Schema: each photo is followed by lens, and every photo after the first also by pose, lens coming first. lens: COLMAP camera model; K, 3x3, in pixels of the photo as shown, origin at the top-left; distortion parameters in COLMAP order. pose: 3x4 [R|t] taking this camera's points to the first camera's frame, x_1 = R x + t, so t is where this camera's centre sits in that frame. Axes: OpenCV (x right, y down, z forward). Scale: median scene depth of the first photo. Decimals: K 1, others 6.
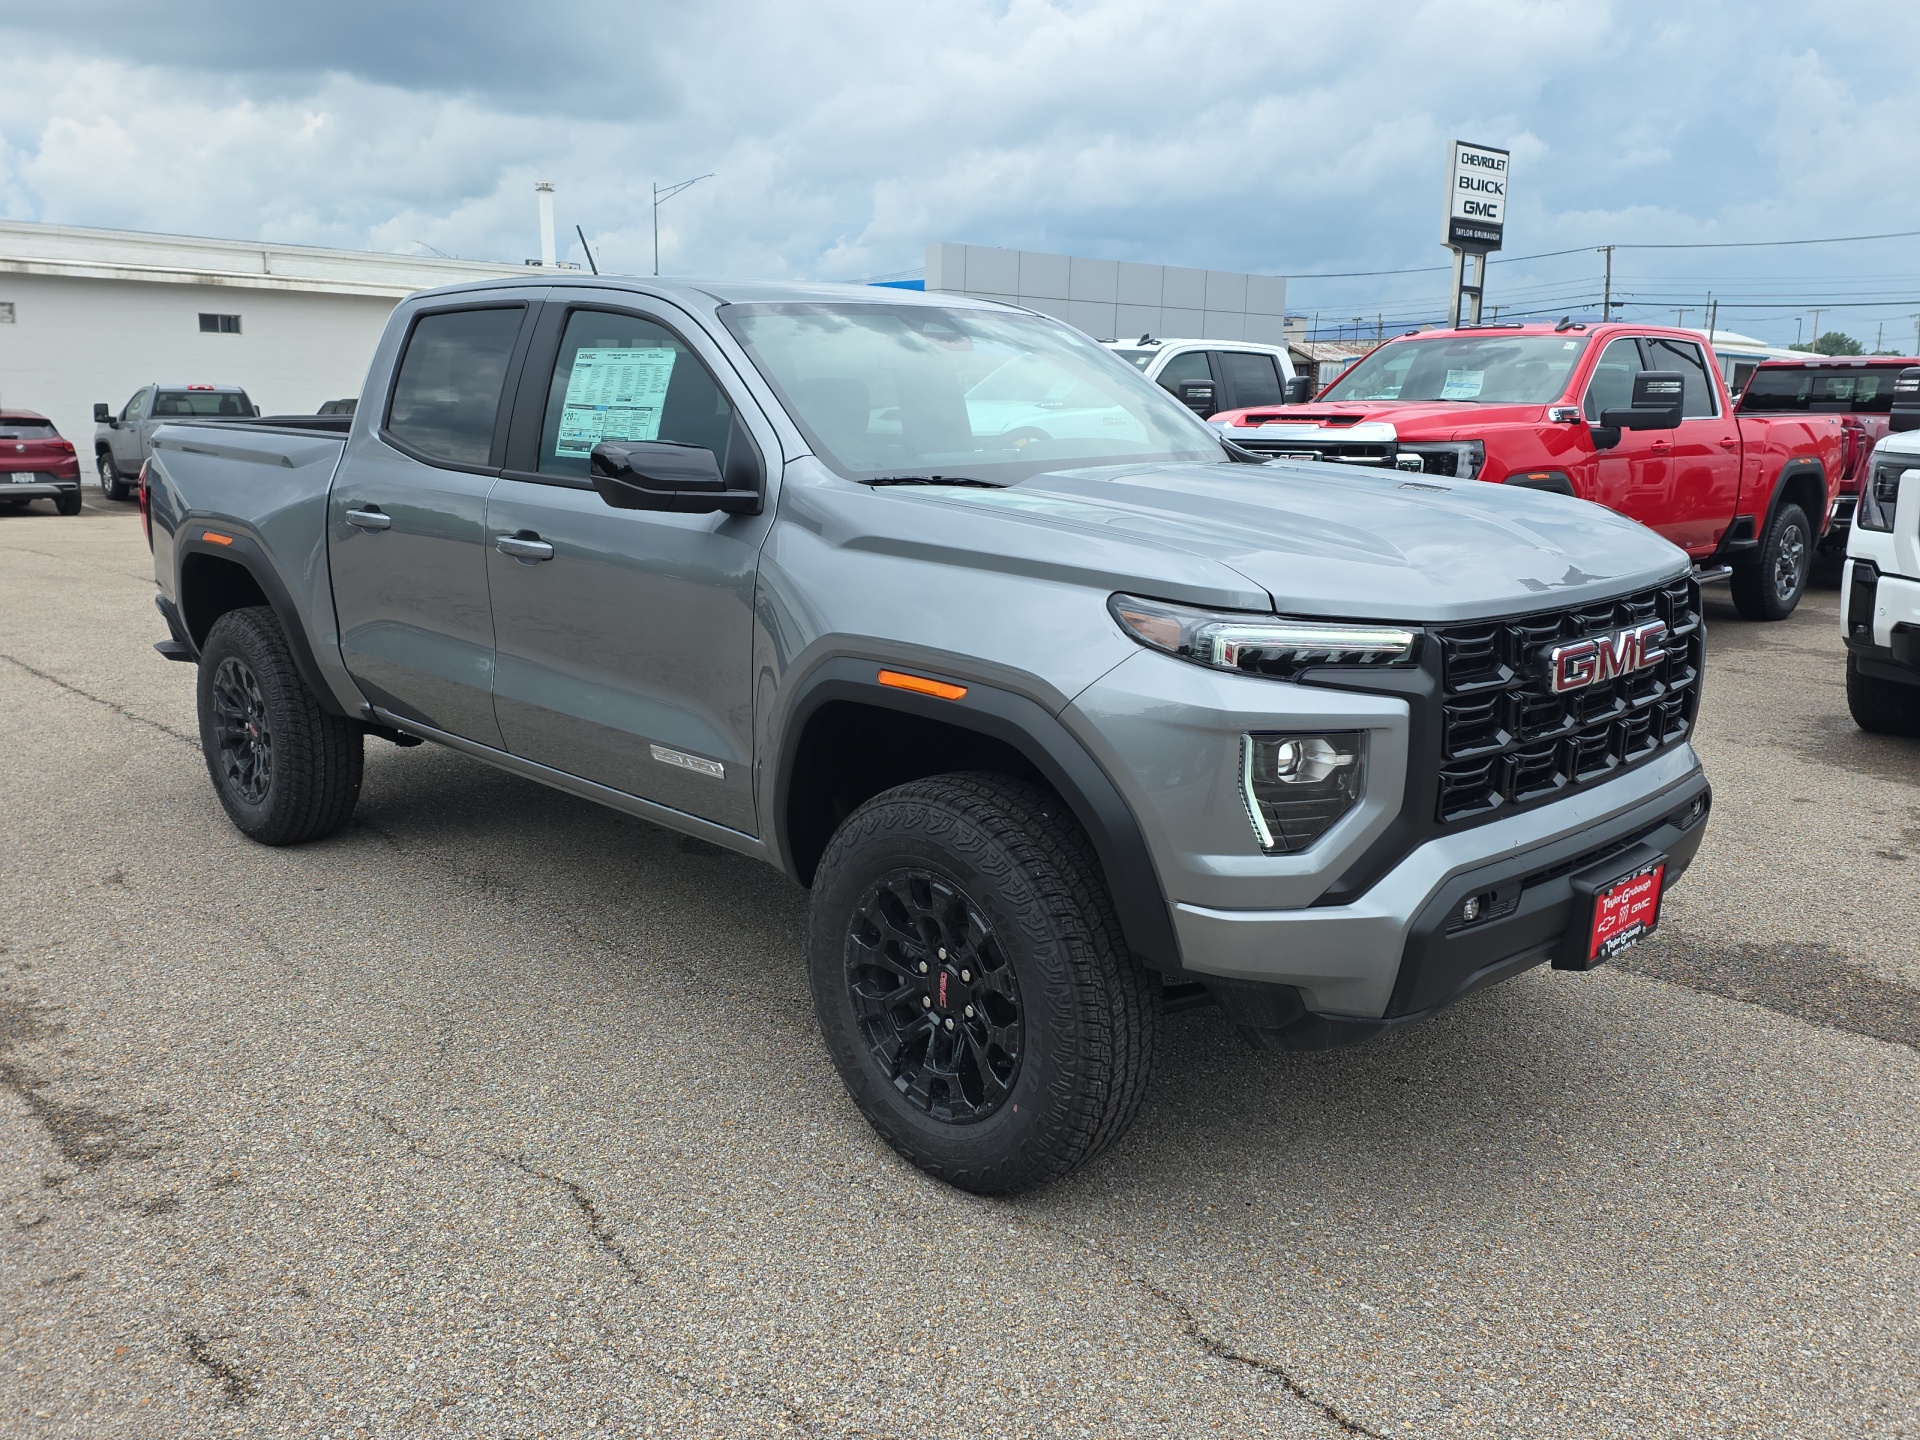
lens RADIAL K [[1601.3, 0, 970.9], [0, 1601.3, 700.9], [0, 0, 1]] dist [0.092586, -0.082815]
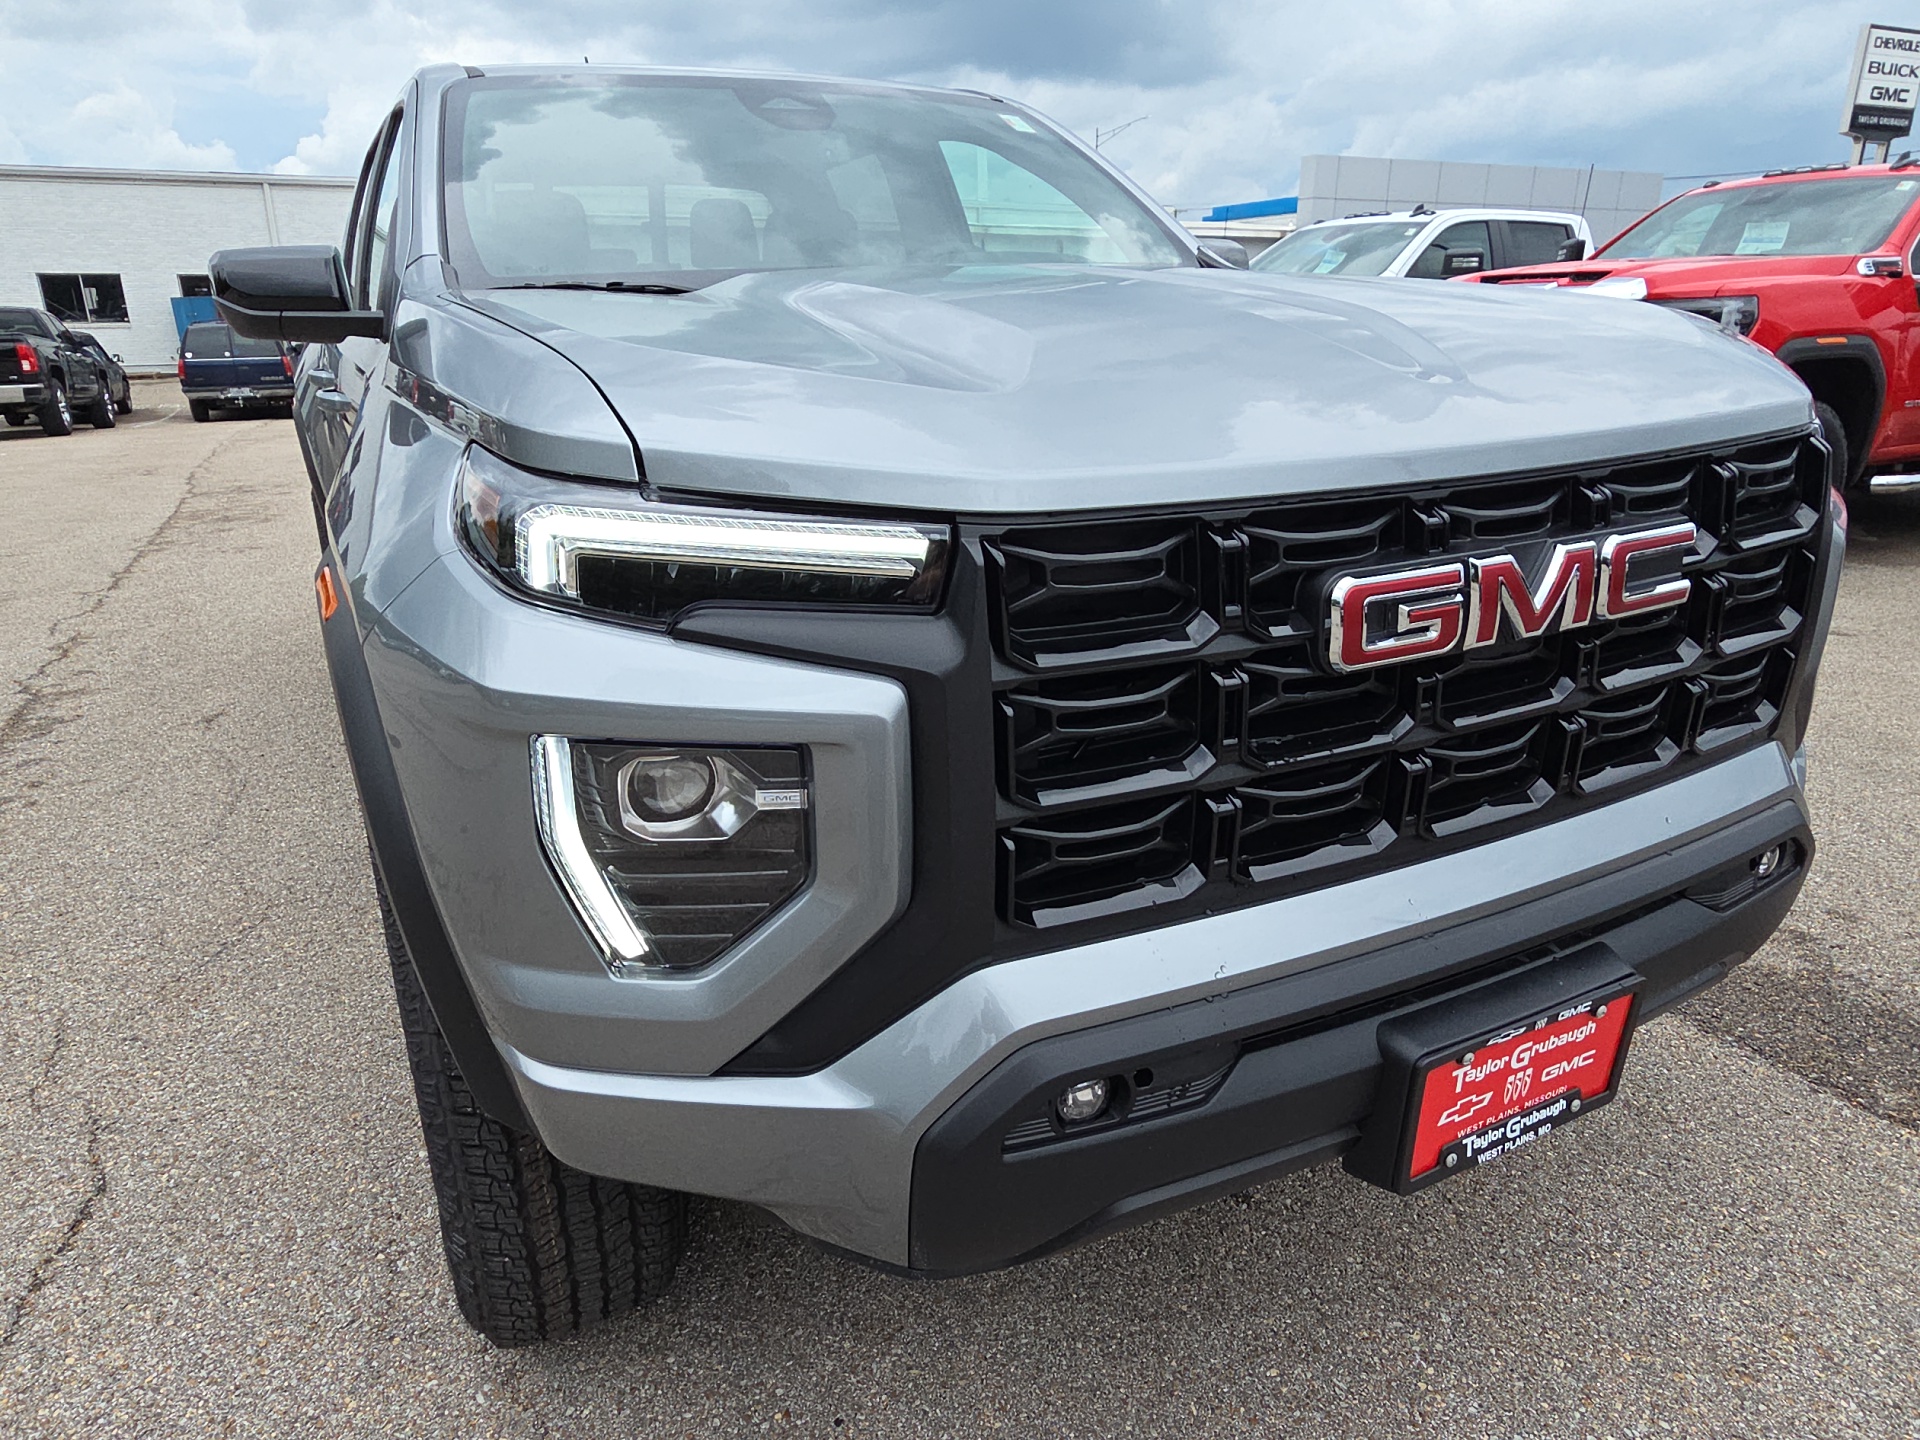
lens RADIAL K [[1254.6, 0, 936.8], [0, 1254.6, 738.5], [0, 0, 1]] dist [0.019499, -0.015814]
pose [[0.950612, 0.078396, -0.300319, 0.261465], [-0.035433, 0.988661, 0.145925, -0.025438], [0.308353, -0.128077, 0.942610, 0.443715]]
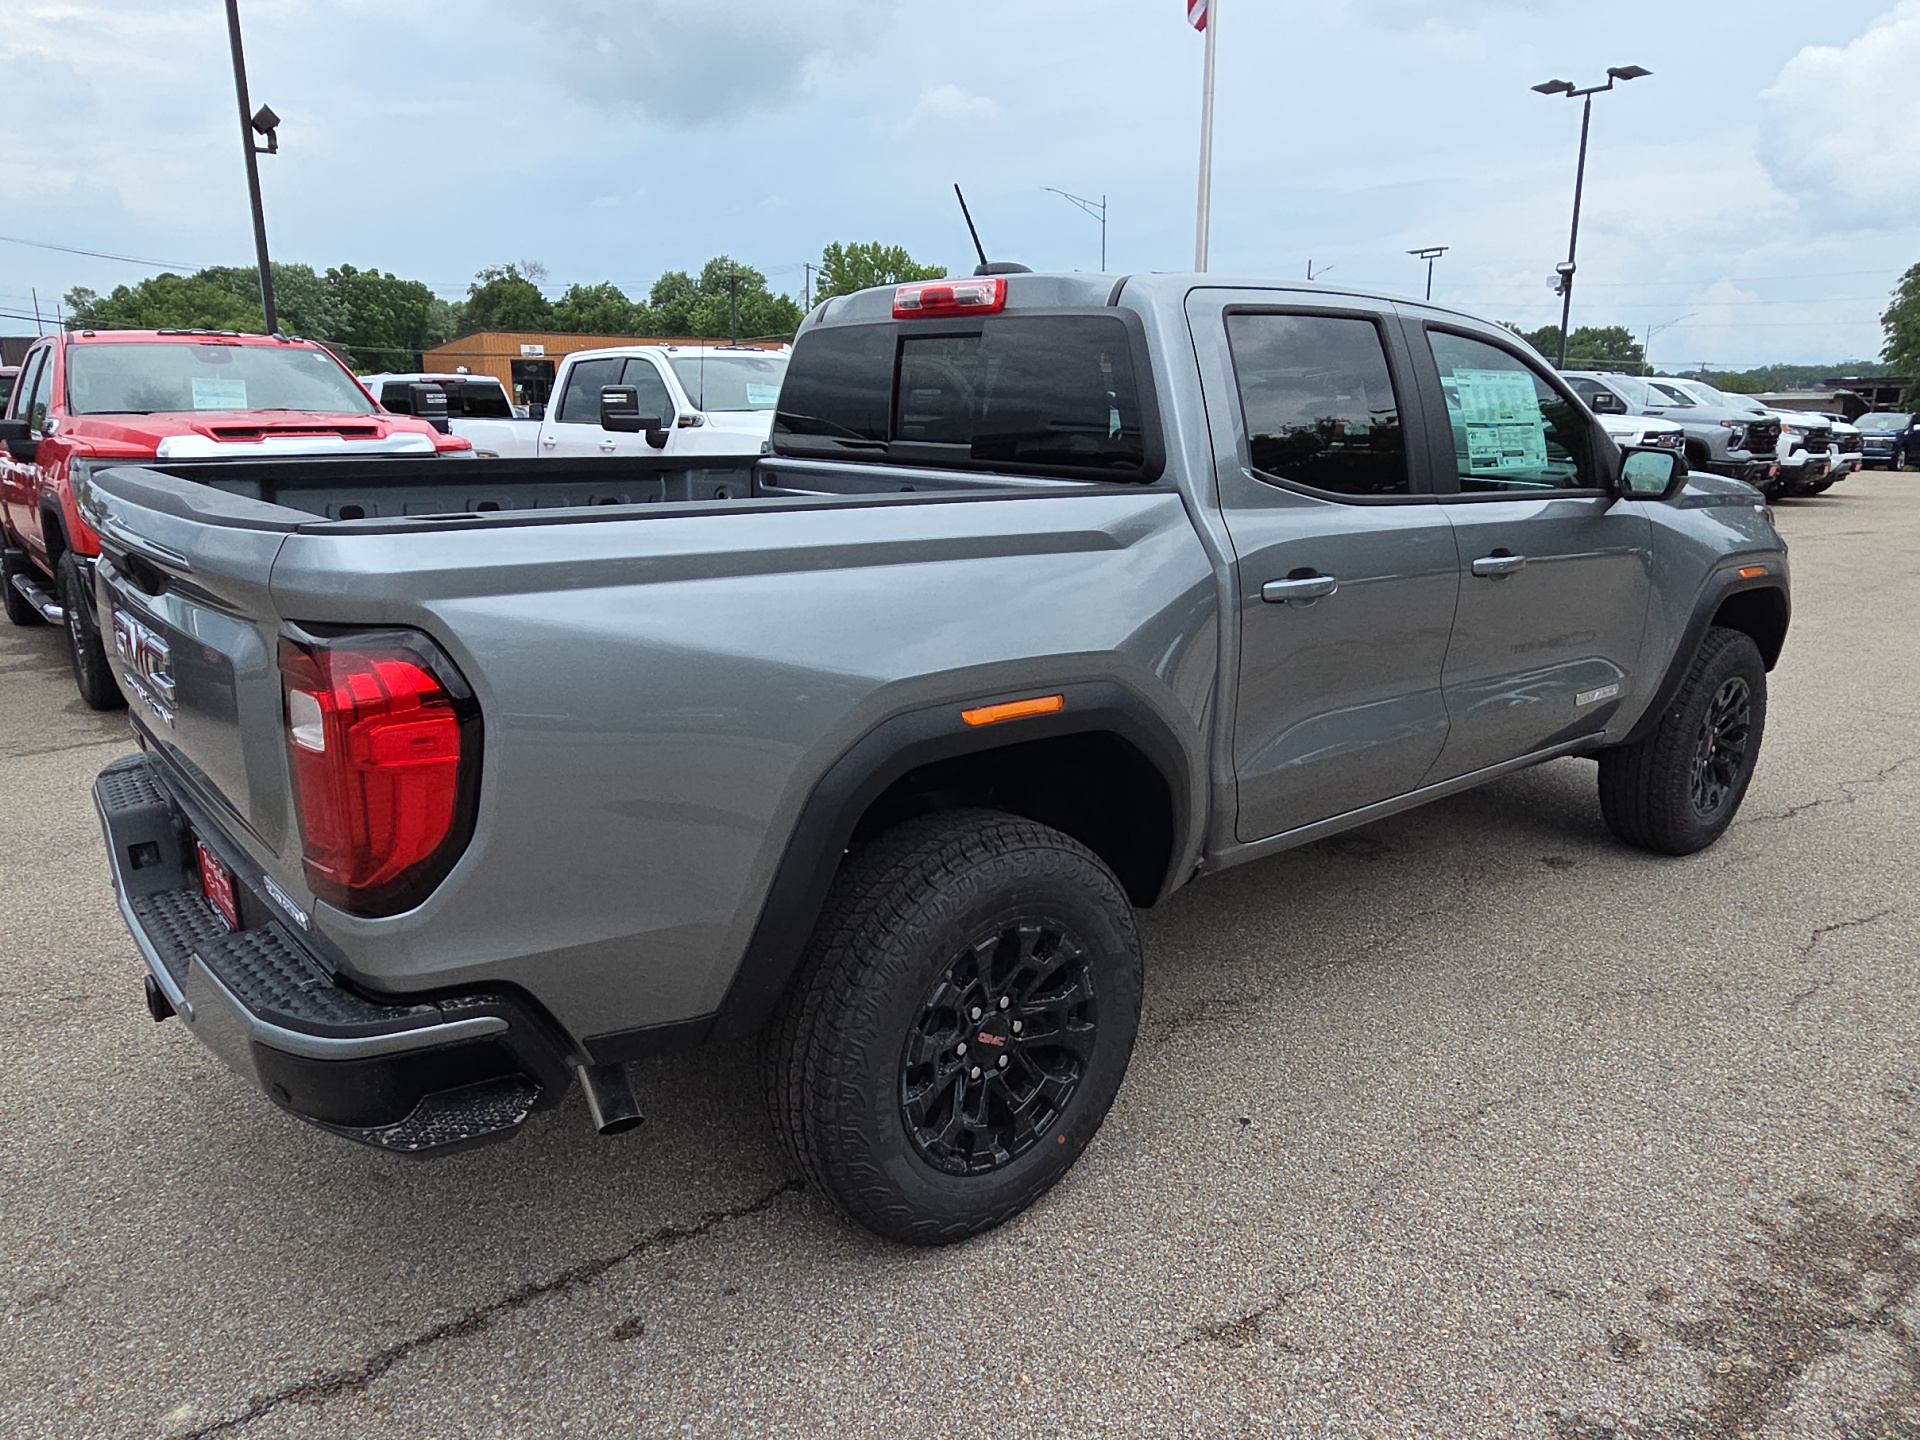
lens RADIAL K [[1300.1, 0, 946.3], [0, 1300.1, 729.4], [0, 0, 1]] dist [0.004626, 0.002794]
pose [[0.078264, -0.249471, 0.965215, -1.160961], [0.187566, 0.954579, 0.231513, -0.260043], [-0.979129, 0.162922, 0.121501, 1.297046]]
